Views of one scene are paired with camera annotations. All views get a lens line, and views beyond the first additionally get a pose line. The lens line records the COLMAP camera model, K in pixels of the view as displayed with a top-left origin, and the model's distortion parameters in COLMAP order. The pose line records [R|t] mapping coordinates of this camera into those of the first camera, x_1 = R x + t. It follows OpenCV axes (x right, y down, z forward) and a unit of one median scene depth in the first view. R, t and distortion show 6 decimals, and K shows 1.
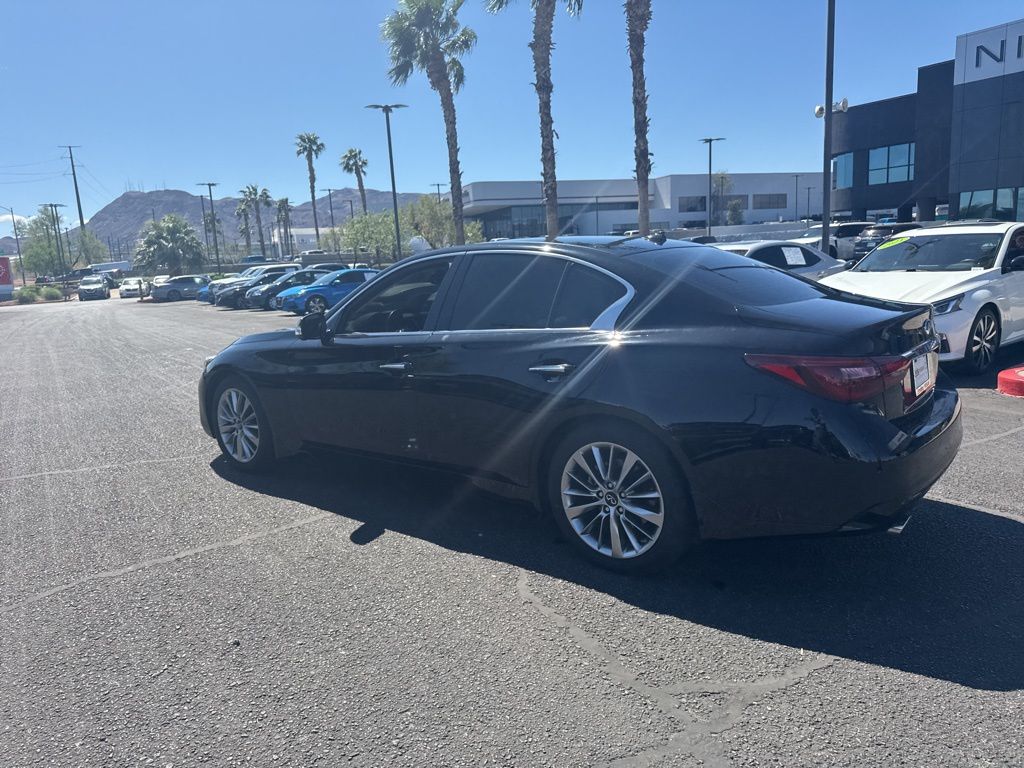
lens RADIAL K [[724.4, 0, 518.2], [0, 724.4, 388.8], [0, 0, 1]] dist [0.045658, -0.057398]
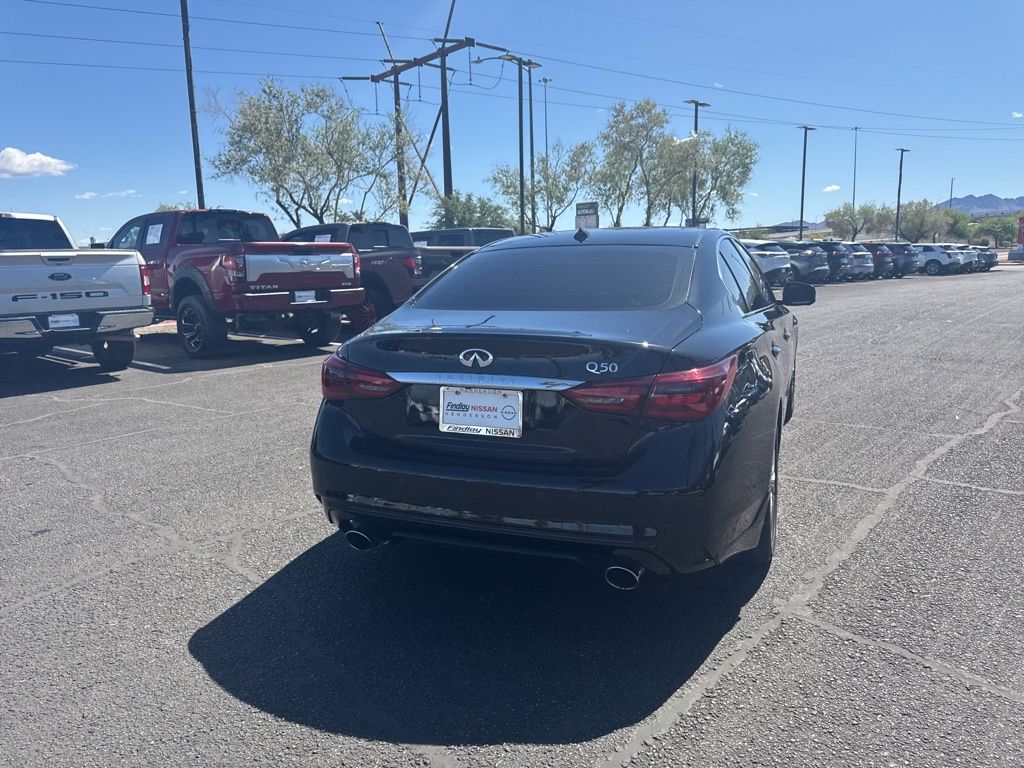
lens RADIAL K [[724.4, 0, 517.2], [0, 724.4, 378.4], [0, 0, 1]] dist [0.045658, -0.057398]
pose [[0.277255, 0.200637, -0.939614, 0.205253], [-0.158553, 0.974100, 0.161216, -0.030698], [0.947624, 0.104280, 0.301885, 0.123250]]
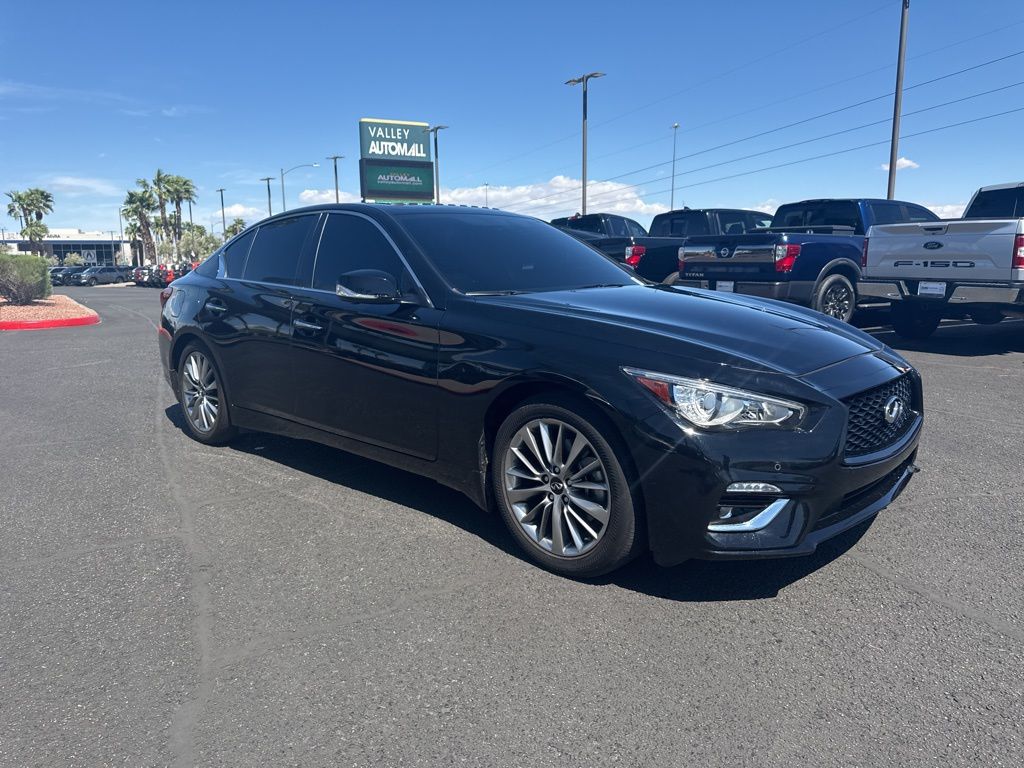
lens RADIAL K [[724.4, 0, 515.3], [0, 724.4, 392.0], [0, 0, 1]] dist [0.045658, -0.057398]
pose [[-0.992600, 0.040418, 0.114508, -0.052120], [0.078234, 0.934047, 0.348475, -0.067153], [-0.092872, 0.354855, -0.930297, 0.441123]]
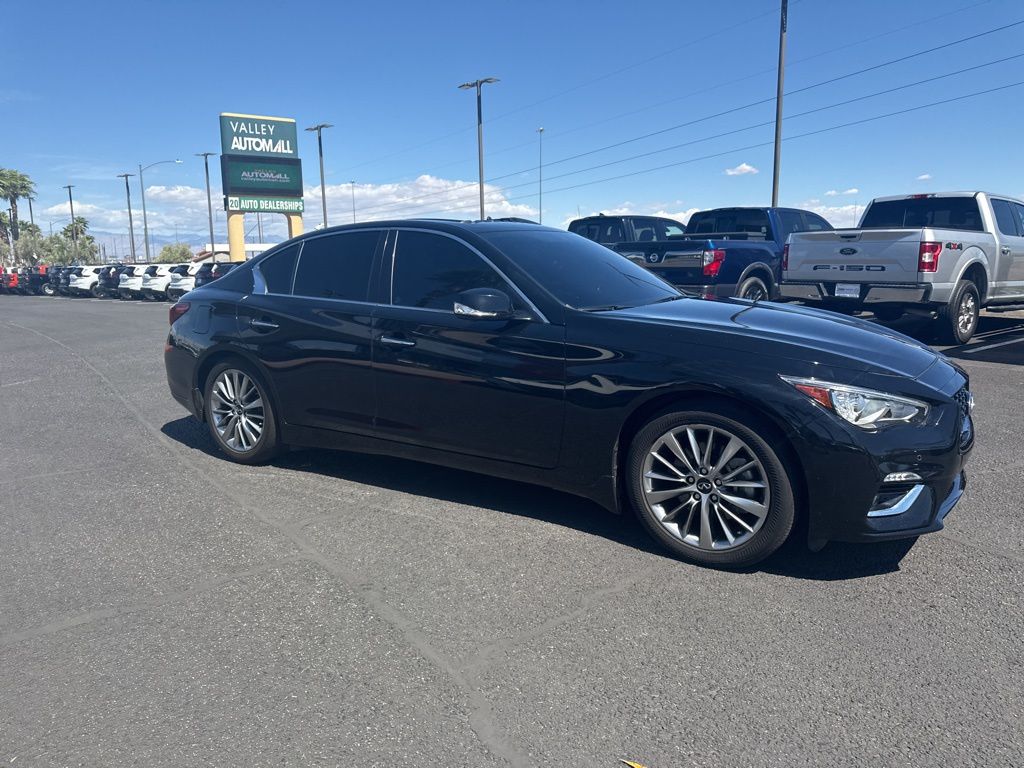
lens RADIAL K [[724.4, 0, 516.2], [0, 724.4, 385.4], [0, 0, 1]] dist [0.045658, -0.057398]
pose [[-0.995244, 0.076424, -0.060409, 0.001251], [0.050380, 0.934536, 0.352283, -0.076403], [0.083377, 0.347564, -0.933942, 0.449255]]
